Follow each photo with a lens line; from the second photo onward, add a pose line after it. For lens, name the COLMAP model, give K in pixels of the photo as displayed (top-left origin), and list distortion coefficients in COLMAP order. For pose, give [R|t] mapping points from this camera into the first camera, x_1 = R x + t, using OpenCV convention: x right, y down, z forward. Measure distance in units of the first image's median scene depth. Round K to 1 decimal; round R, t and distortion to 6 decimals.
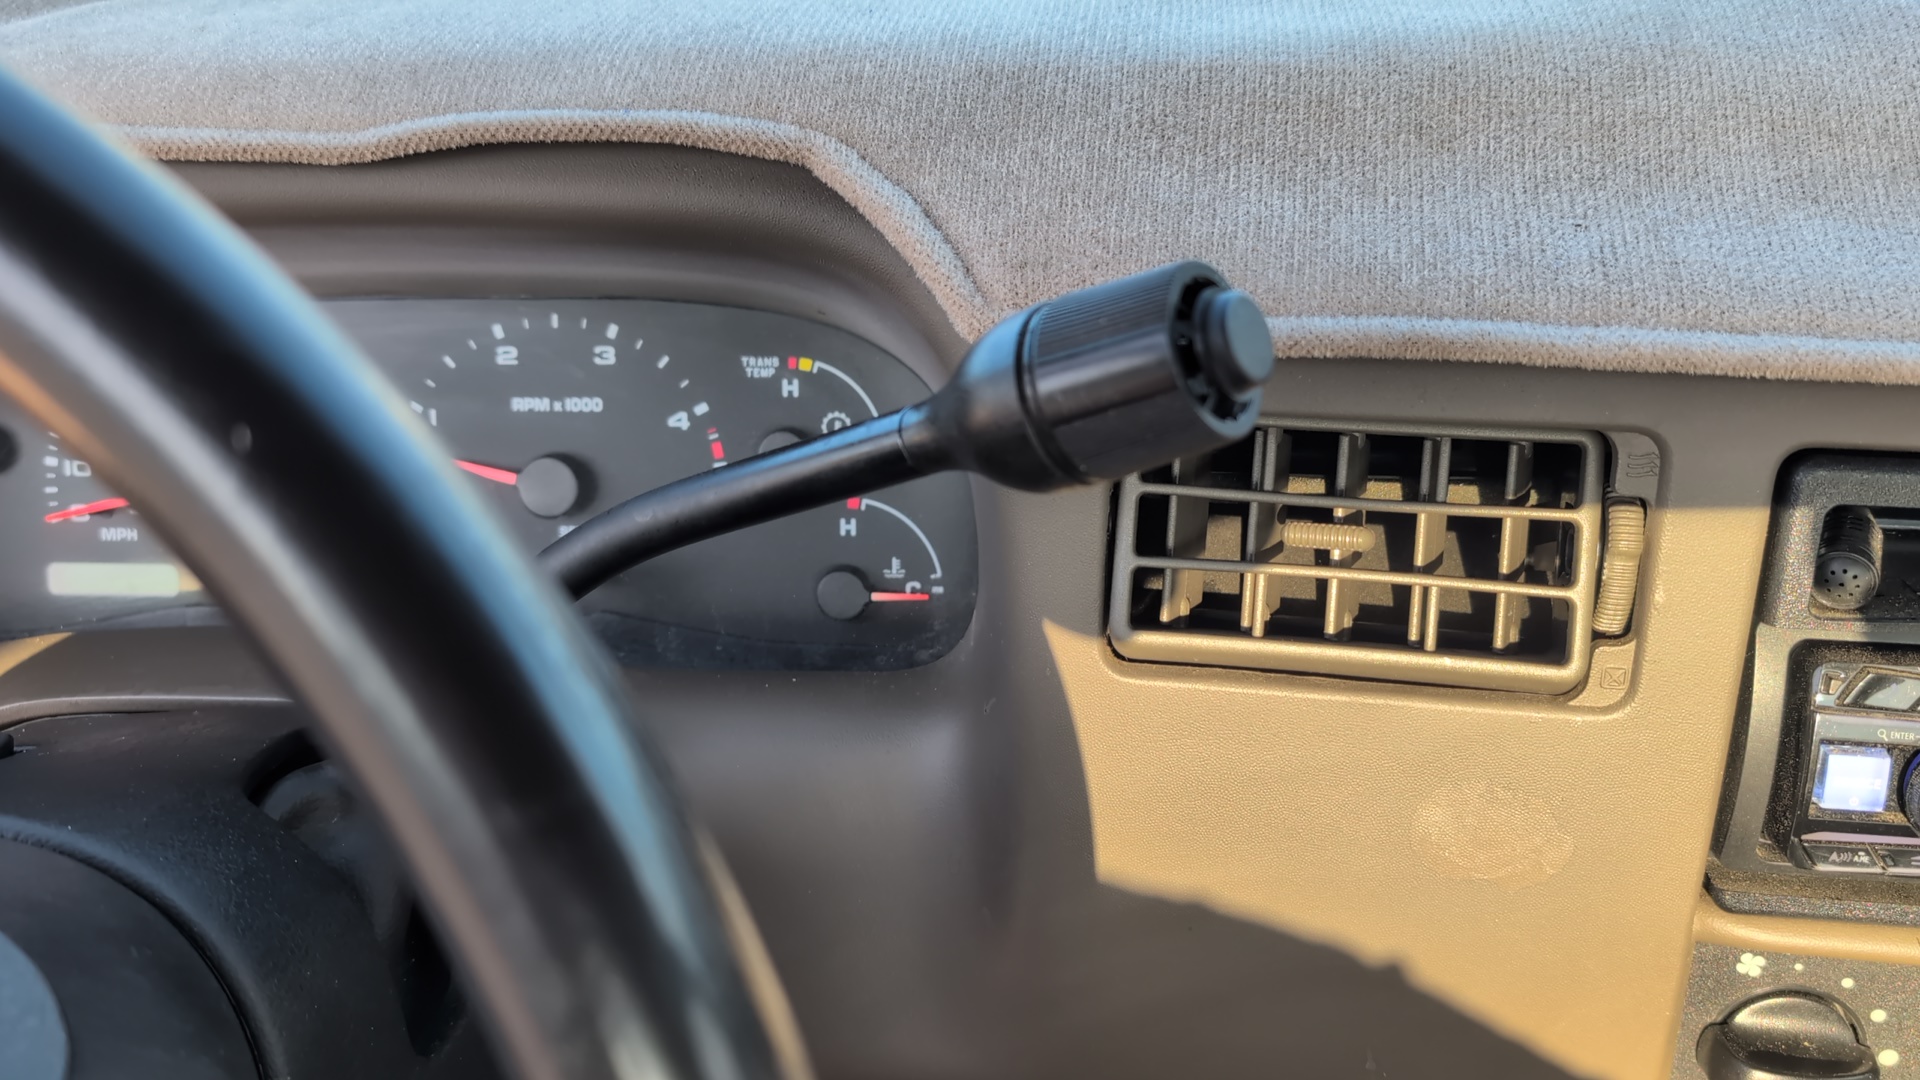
lens RADIAL K [[1625.3, 0, 967.6], [0, 1625.3, 553.9], [0, 0, 1]] dist [0.026493, -0.061354]
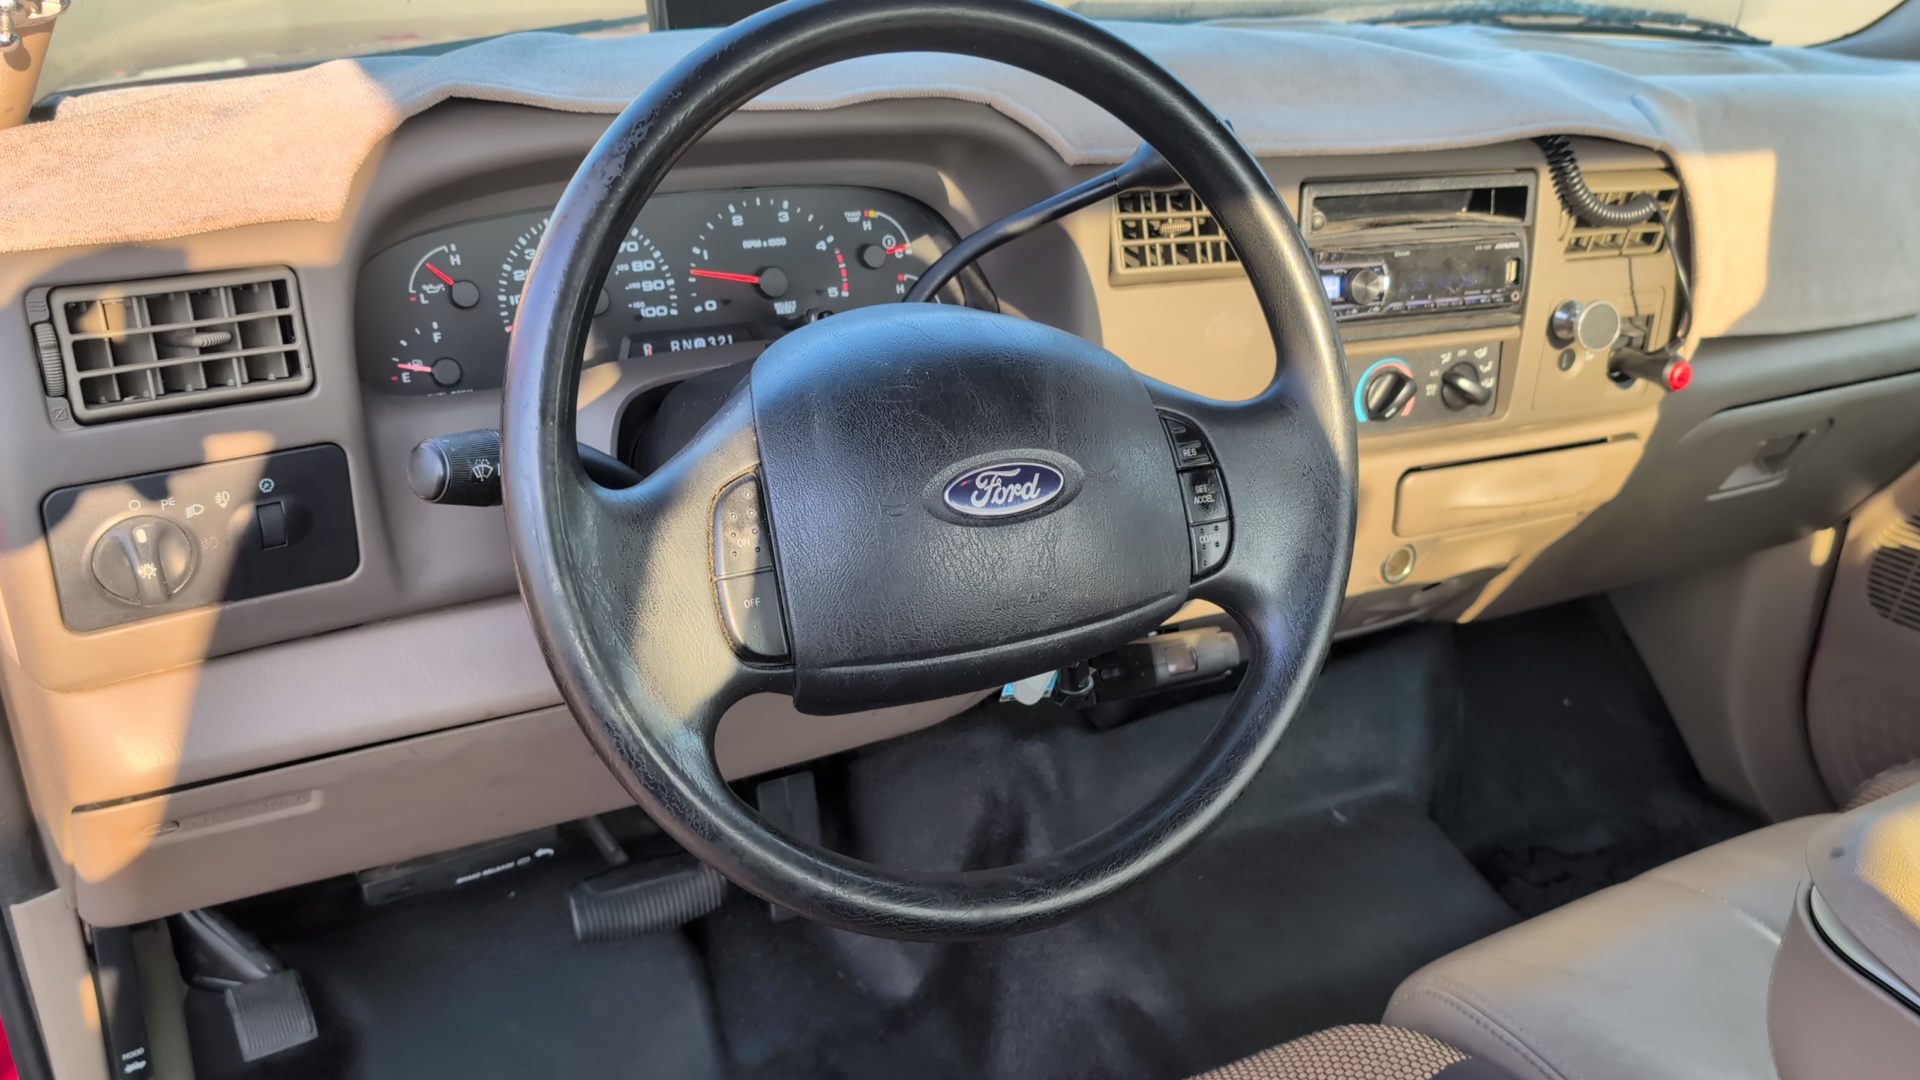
lens RADIAL K [[1625.3, 0, 970.3], [0, 1625.3, 582.0], [0, 0, 1]] dist [0.026493, -0.061354]
pose [[0.825686, -0.182766, 0.533703, -1.617403], [0.191319, 0.980718, 0.039859, 0.392645], [-0.530697, 0.069197, 0.844732, -1.106004]]
